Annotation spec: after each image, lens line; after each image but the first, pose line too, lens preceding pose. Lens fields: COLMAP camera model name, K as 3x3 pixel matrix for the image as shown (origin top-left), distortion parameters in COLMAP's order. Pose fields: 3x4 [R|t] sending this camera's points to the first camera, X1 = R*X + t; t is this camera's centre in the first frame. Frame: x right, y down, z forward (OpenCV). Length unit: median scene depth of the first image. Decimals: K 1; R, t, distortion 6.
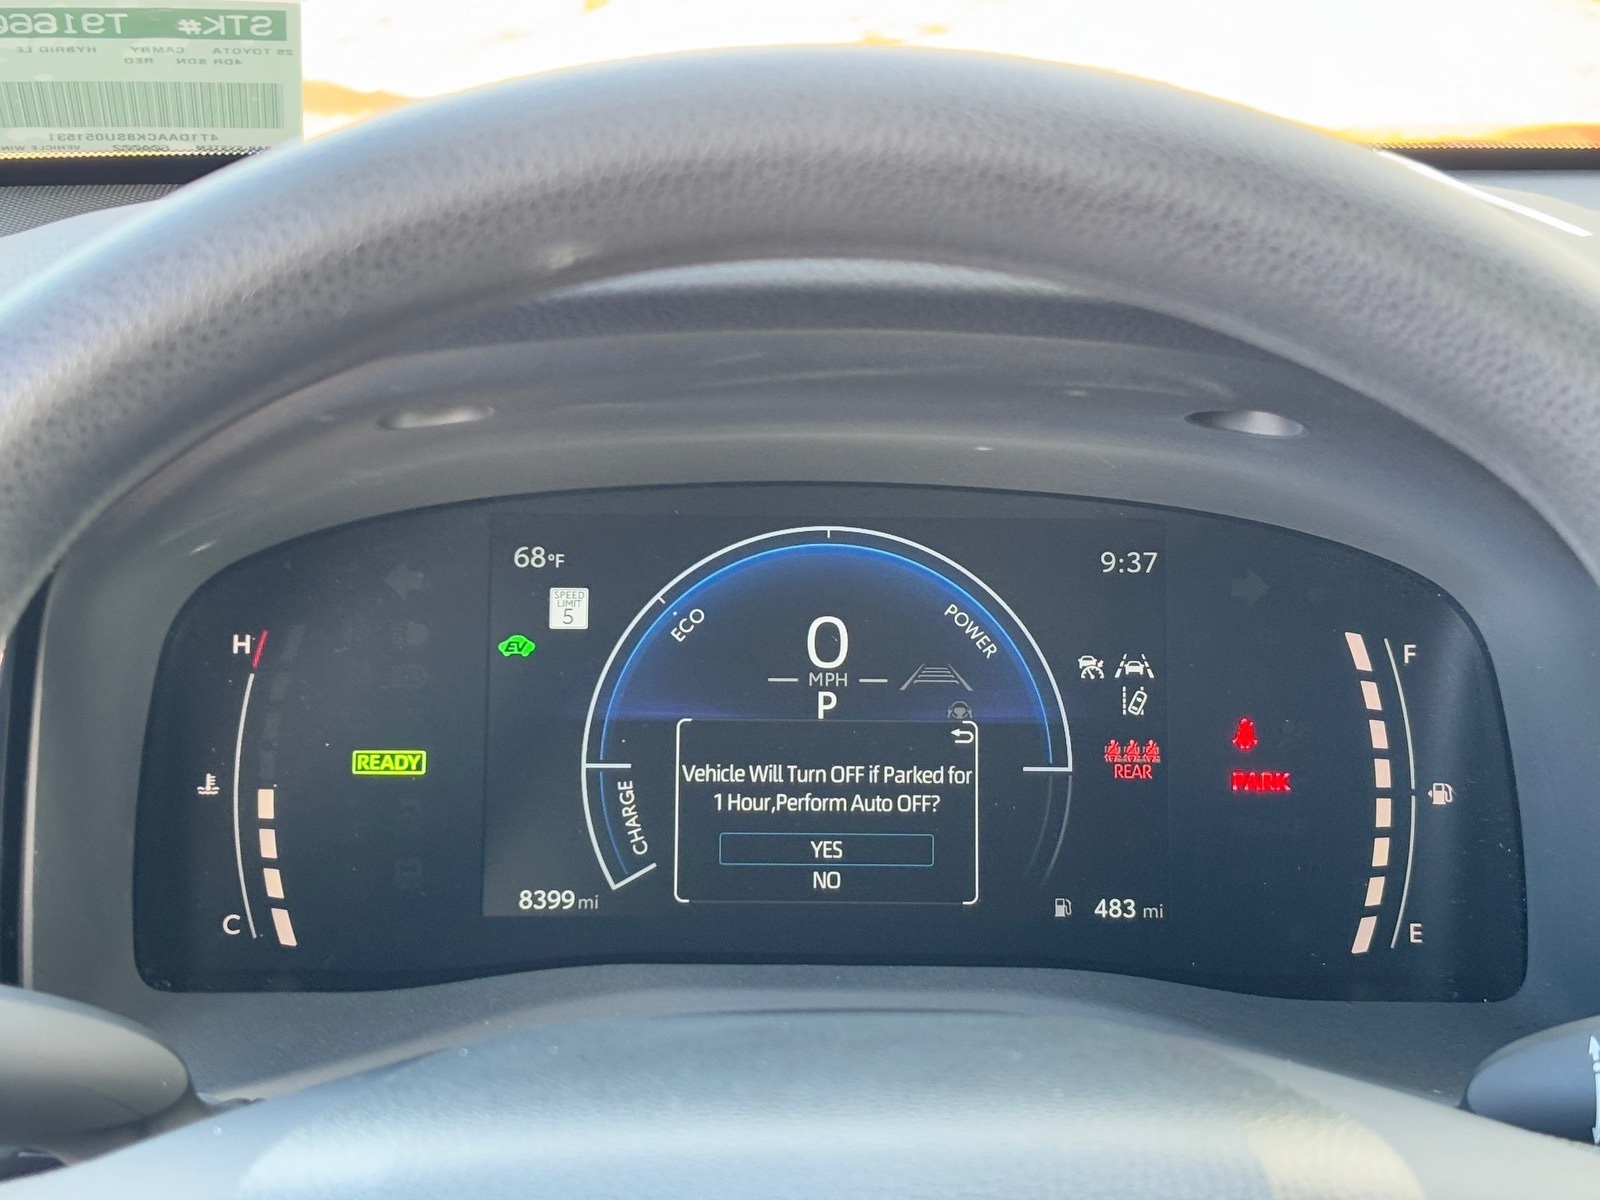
lens RADIAL K [[3006.3, 0, 811.8], [0, 3006.3, 530.7], [0, 0, 1]] dist [0.120932, 0.000000]
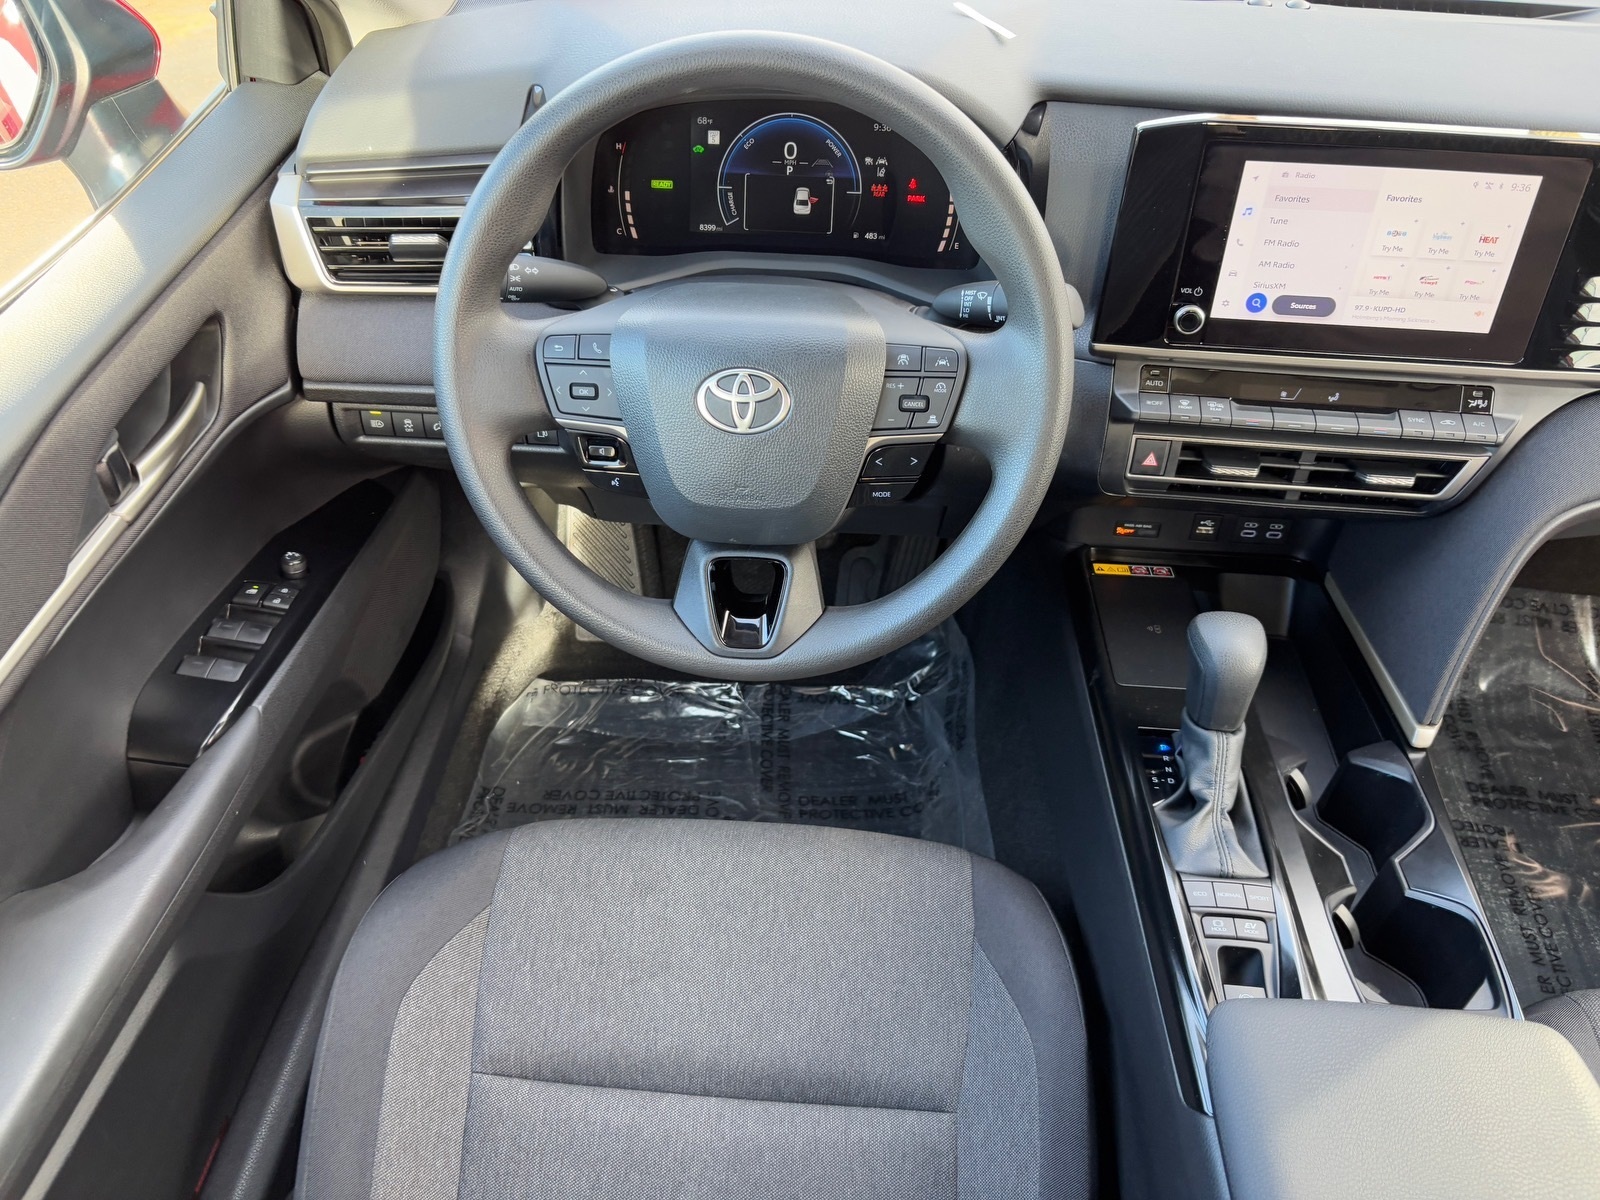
lens RADIAL K [[1231.7, 0, 787.4], [0, 1231.7, 612.4], [0, 0, 1]] dist [0.030560, -0.036222]
pose [[0.996761, 0.054766, -0.058889, 0.111706], [-0.021028, 0.884295, 0.466454, -0.151258], [0.077621, -0.463705, 0.882583, -0.457944]]
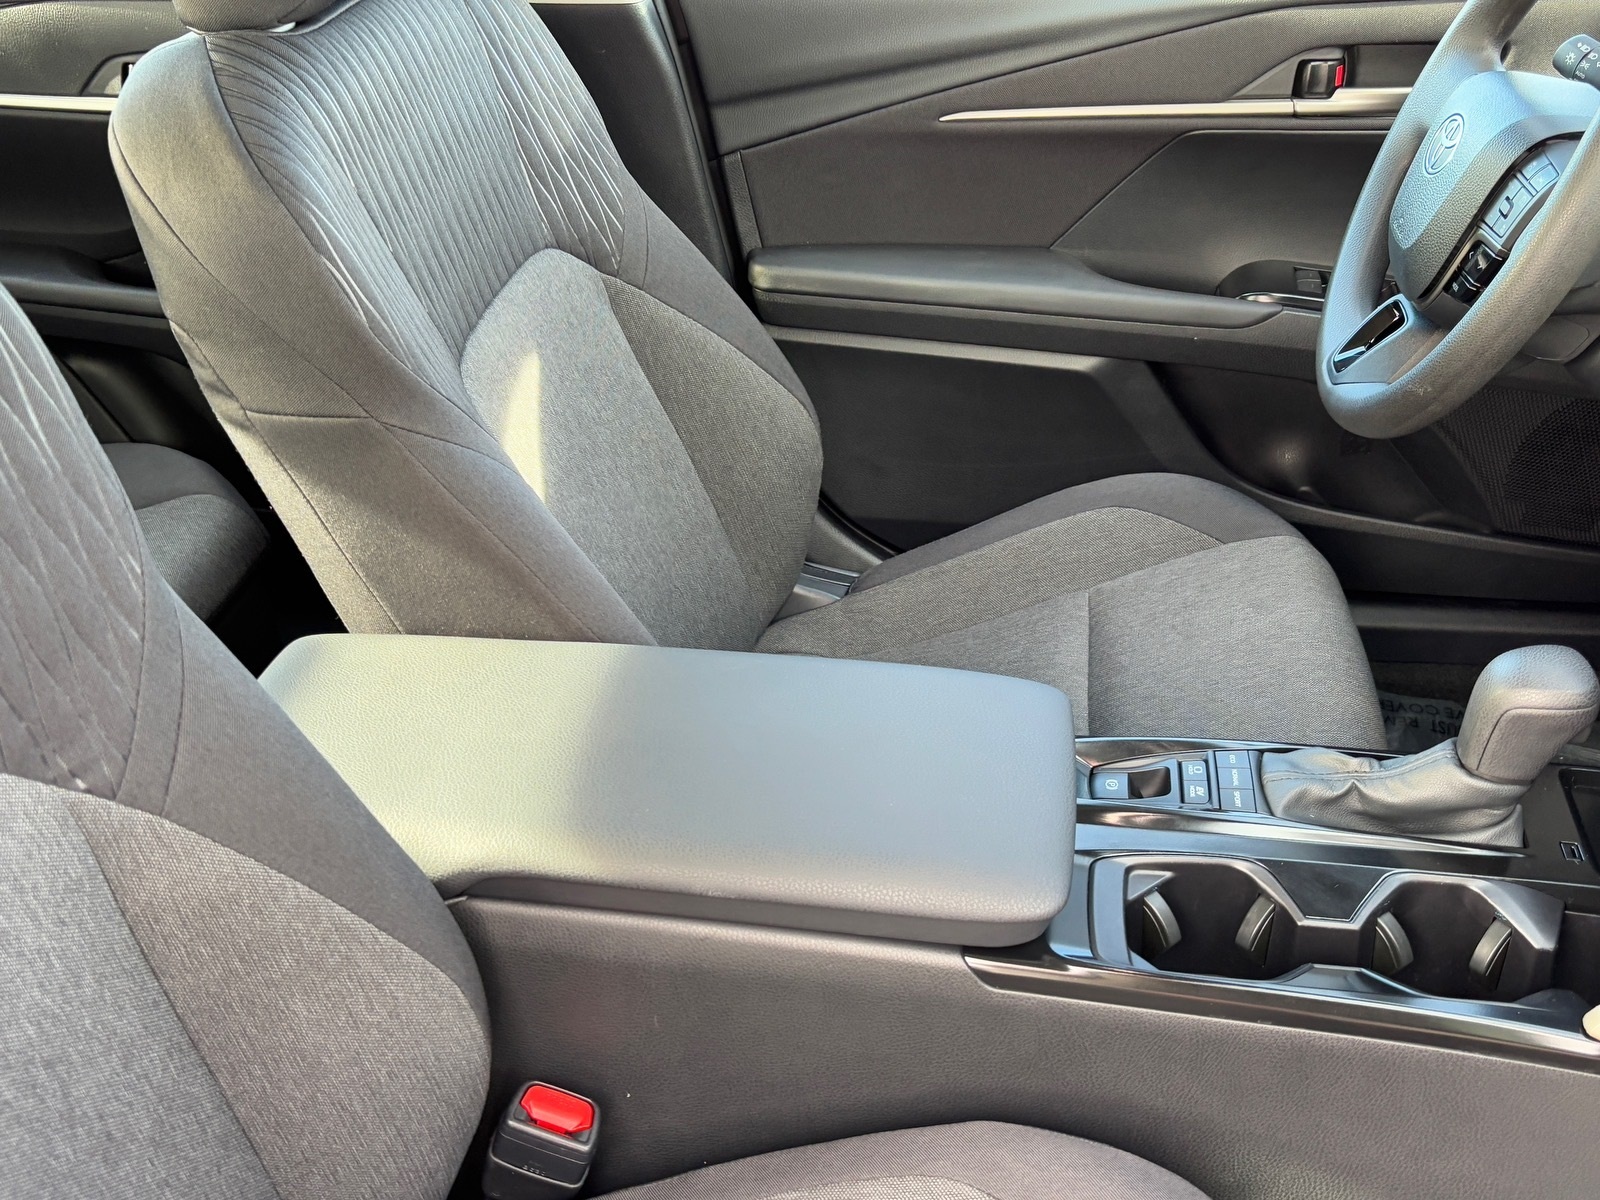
lens RADIAL K [[1720.4, 0, 782.9], [0, 1720.4, 610.6], [0, 0, 1]] dist [0.052425, 0.000000]
pose [[-0.139373, 0.513106, -0.846934, 1.673853], [-0.210883, 0.820283, 0.531662, -0.194575], [0.967524, 0.252703, -0.006120, 0.075110]]
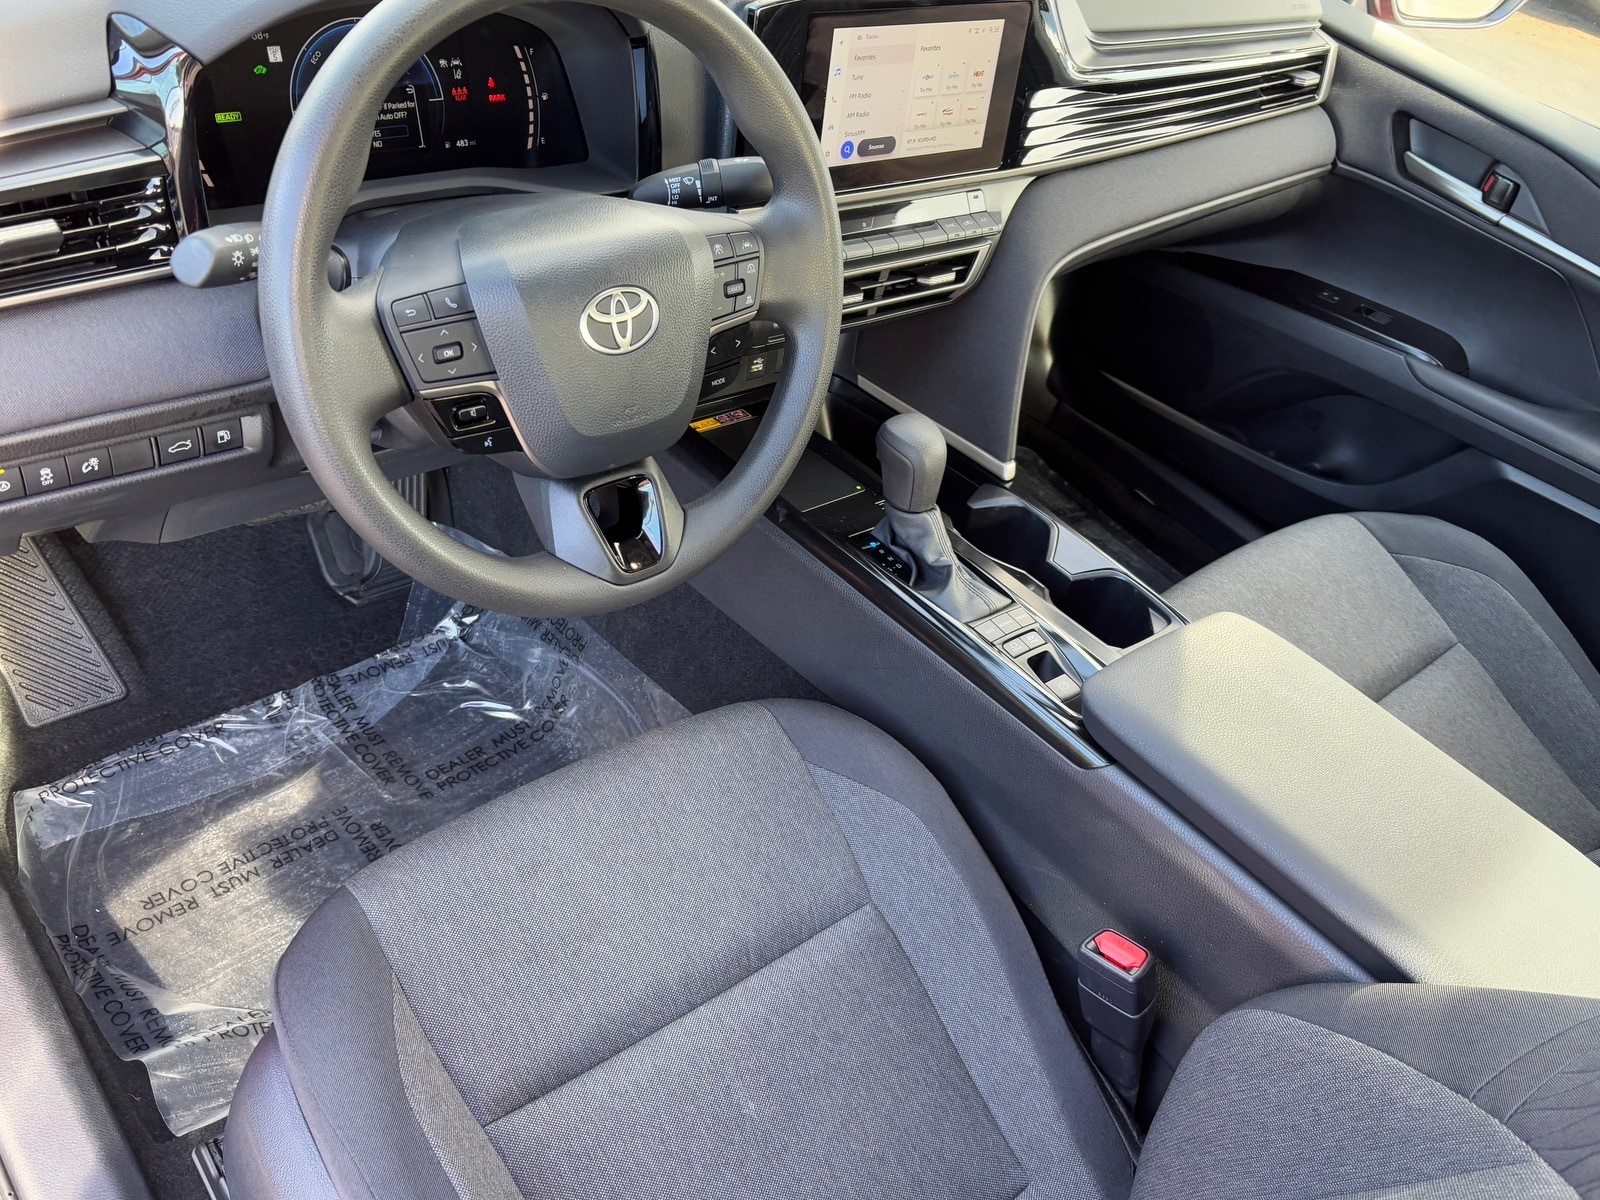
lens RADIAL K [[1343.0, 0, 799.8], [0, 1343.0, 612.3], [0, 0, 1]] dist [0.042967, -0.048632]
pose [[0.764293, -0.307498, 0.566834, -0.601685], [-0.031036, 0.860433, 0.508618, -0.191829], [-0.644121, -0.406326, 0.648079, -0.387704]]
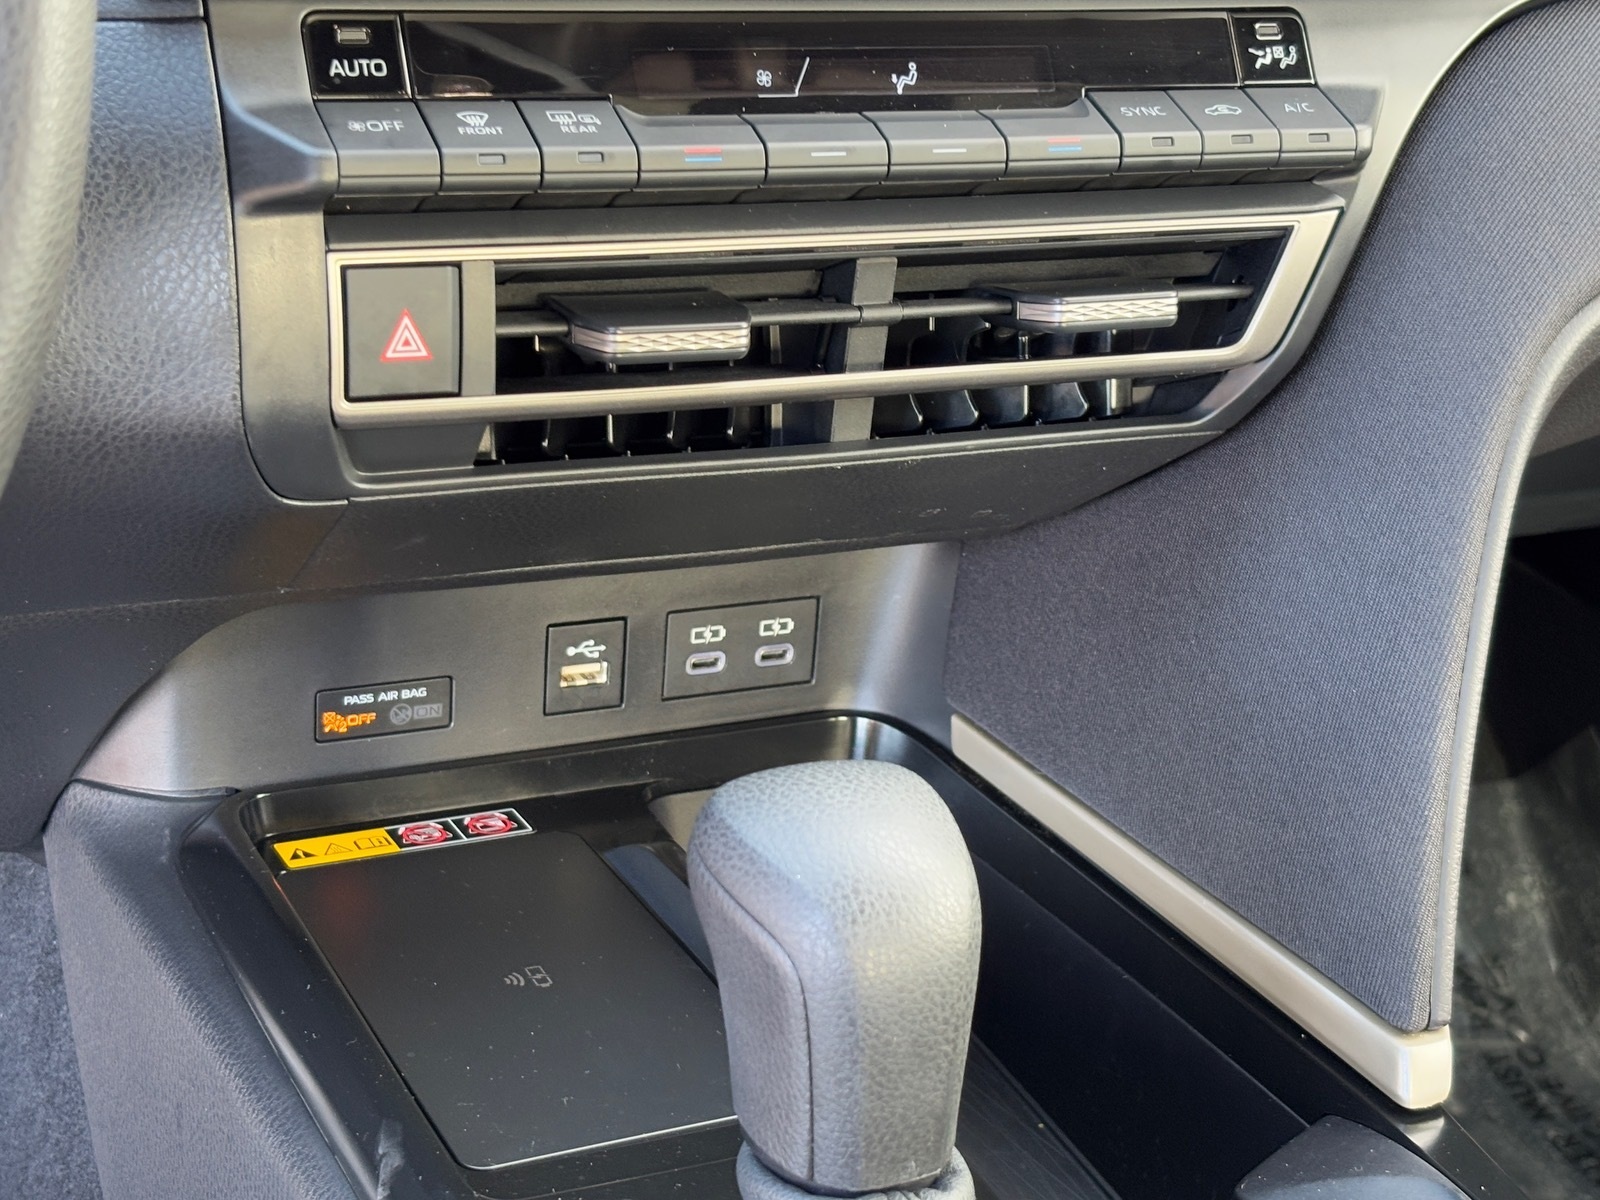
lens RADIAL K [[2711.0, 0, 817.3], [0, 2711.0, 615.5], [0, 0, 1]] dist [0.156682, 0.000000]
pose [[0.902615, -0.113689, 0.415164, 0.169130], [0.015359, 0.972383, 0.232885, 0.200734], [-0.430175, -0.203829, 0.879434, 0.006731]]
